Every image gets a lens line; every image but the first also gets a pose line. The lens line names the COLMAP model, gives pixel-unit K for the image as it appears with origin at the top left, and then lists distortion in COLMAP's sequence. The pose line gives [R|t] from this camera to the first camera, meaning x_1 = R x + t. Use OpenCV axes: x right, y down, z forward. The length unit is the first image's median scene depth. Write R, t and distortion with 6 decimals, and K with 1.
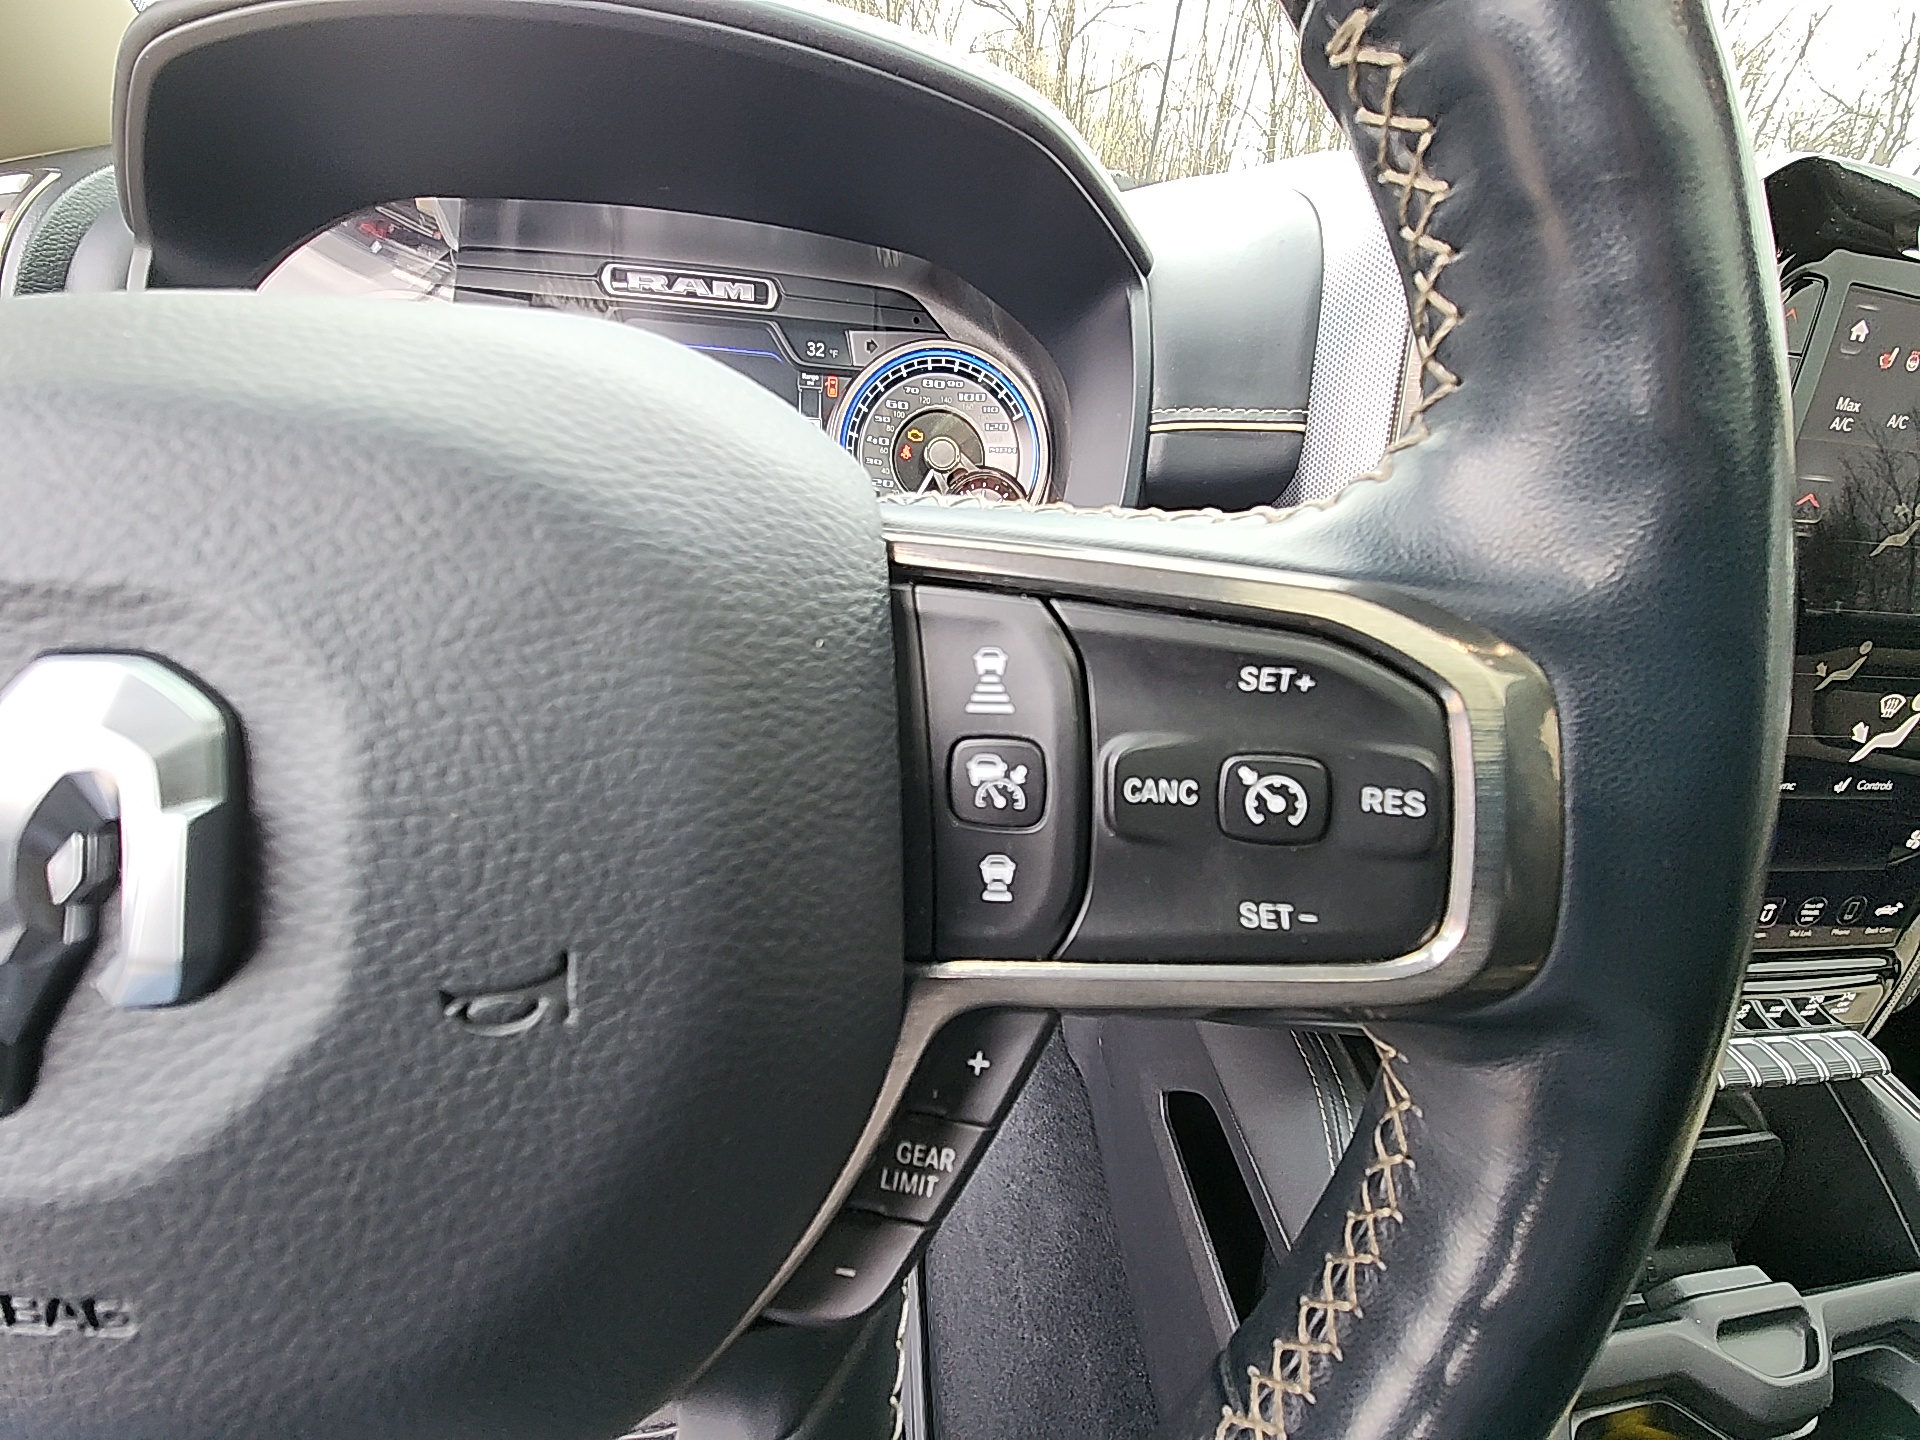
lens RADIAL K [[769.8, 0, 957.0], [0, 769.8, 702.1], [0, 0, 1]] dist [0.015313, -0.013088]
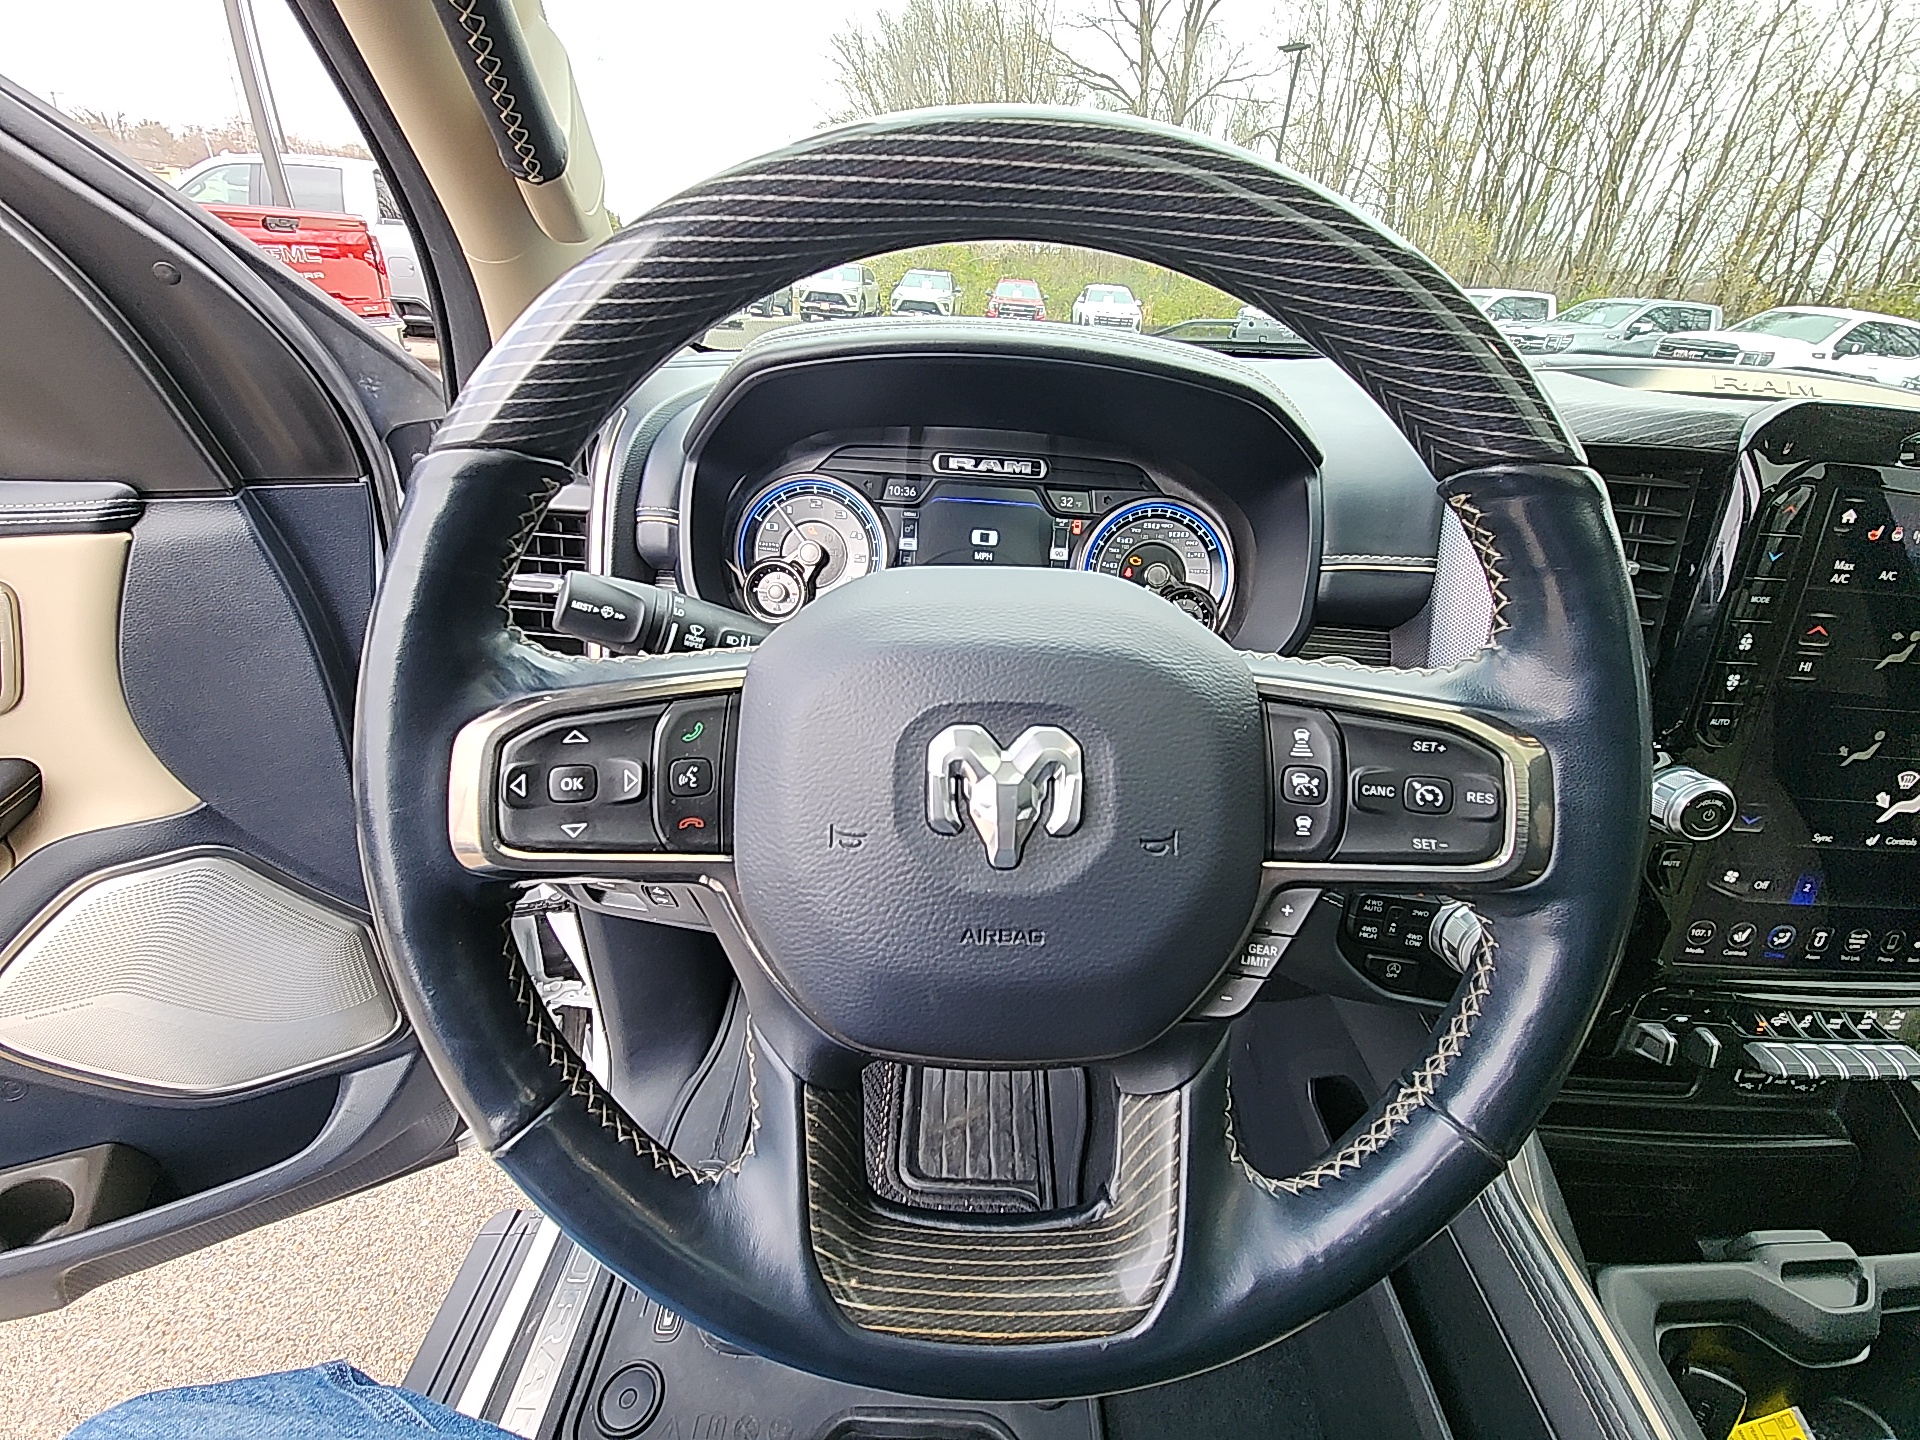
lens RADIAL K [[769.8, 0, 957.0], [0, 769.8, 702.1], [0, 0, 1]] dist [0.015313, -0.013088]
pose [[0.991716, 0.028012, -0.125359, -0.243970], [-0.036175, 0.997337, -0.063326, 0.012624], [0.123251, 0.067336, 0.990088, -0.514847]]
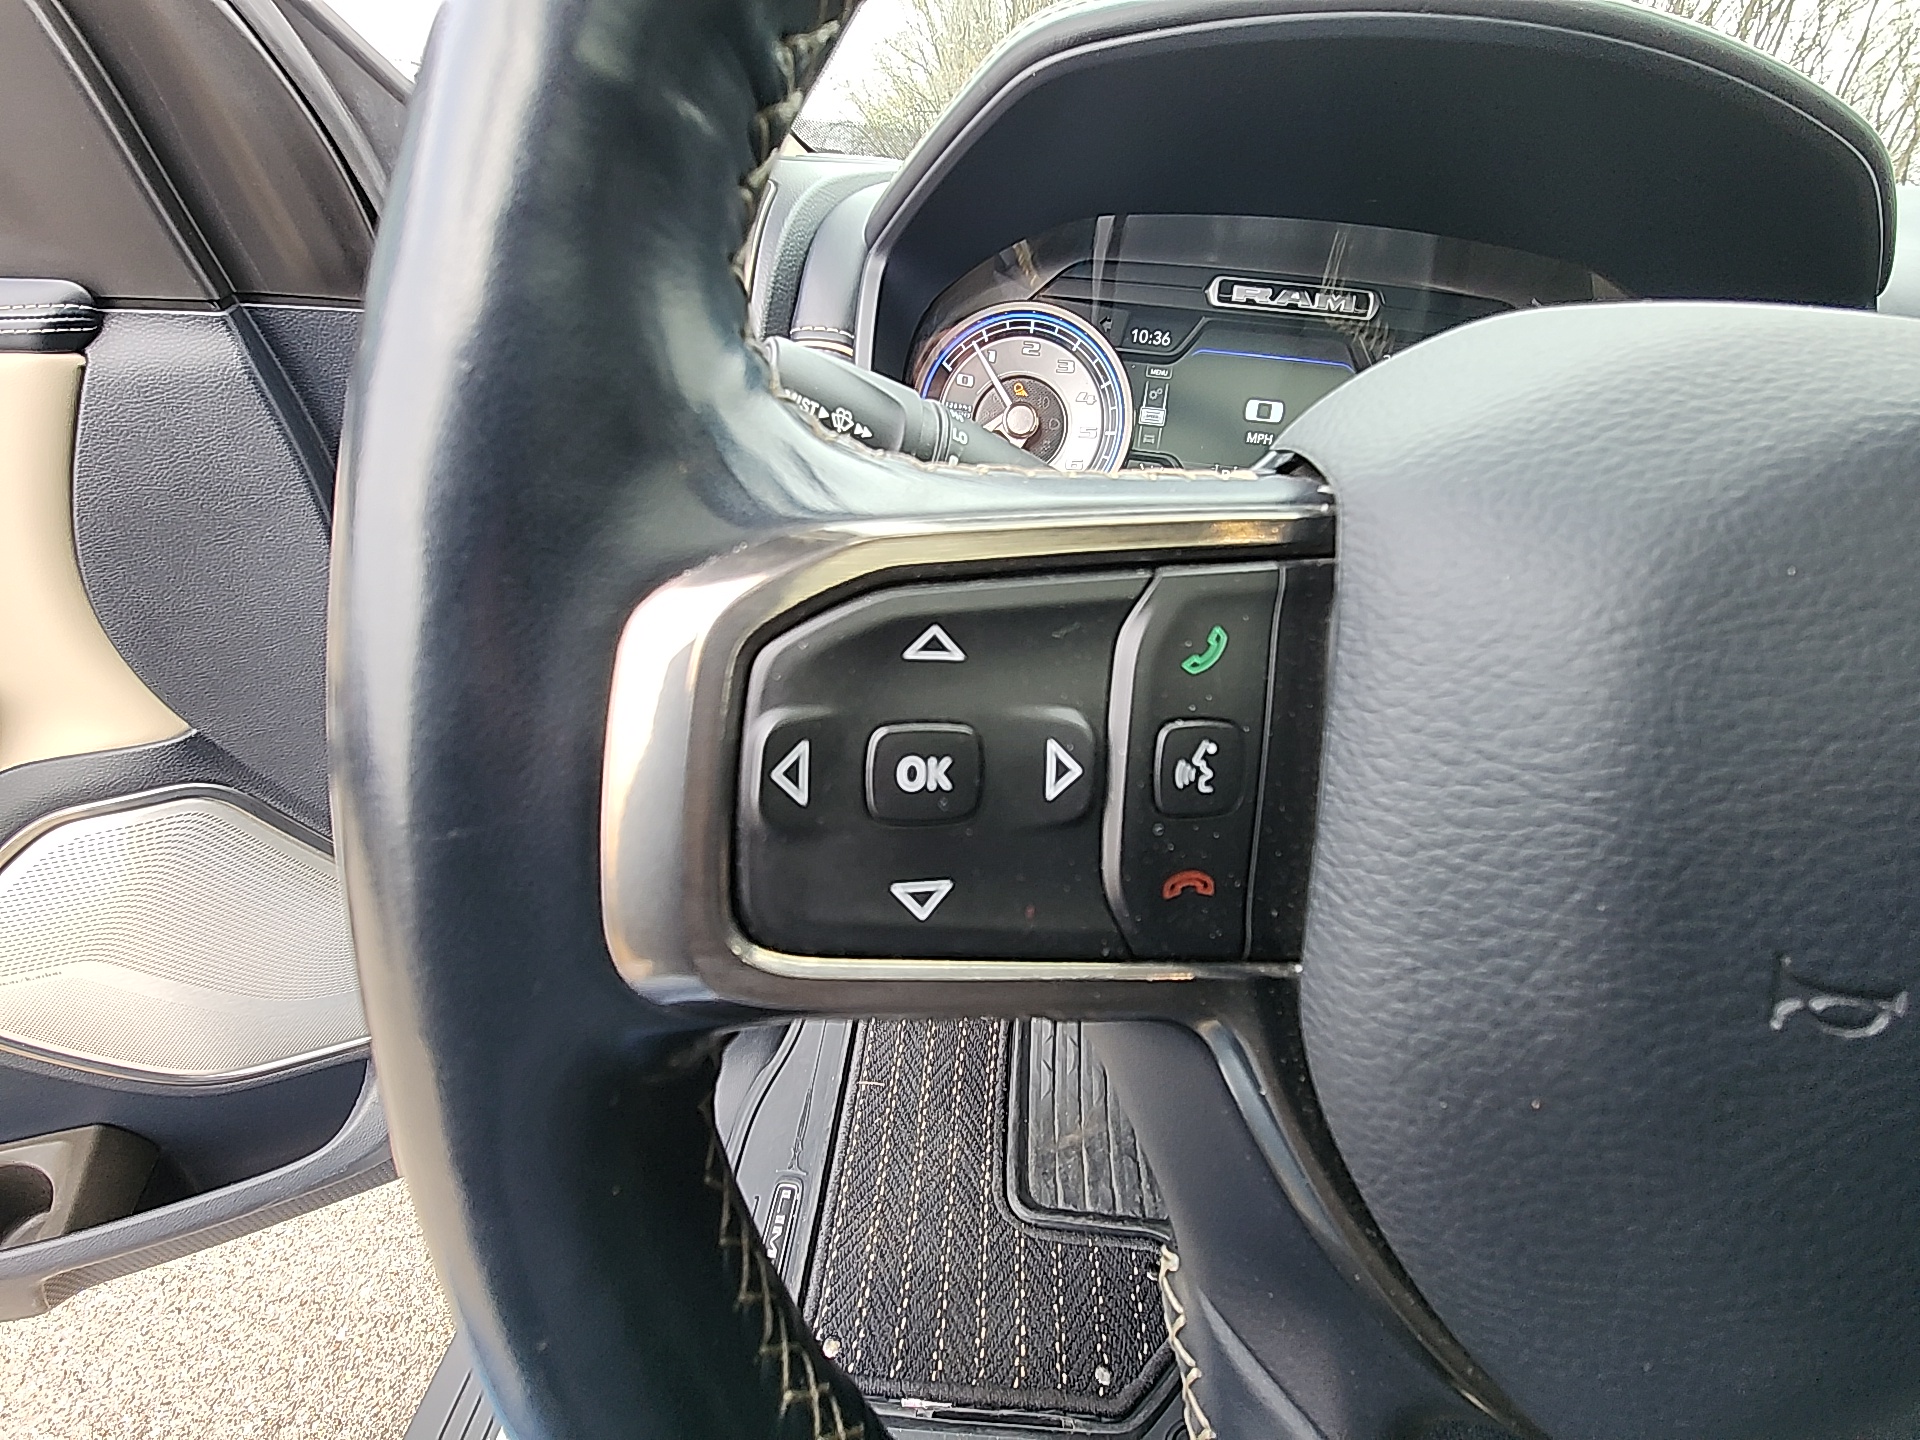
lens RADIAL K [[767.2, 0, 959.1], [0, 767.2, 704.6], [0, 0, 1]] dist [0.015403, -0.011429]
pose [[0.984653, 0.086985, -0.151302, -0.671583], [-0.088094, 0.996112, -0.000630, 0.033602], [0.150659, 0.013949, 0.988487, -0.061015]]
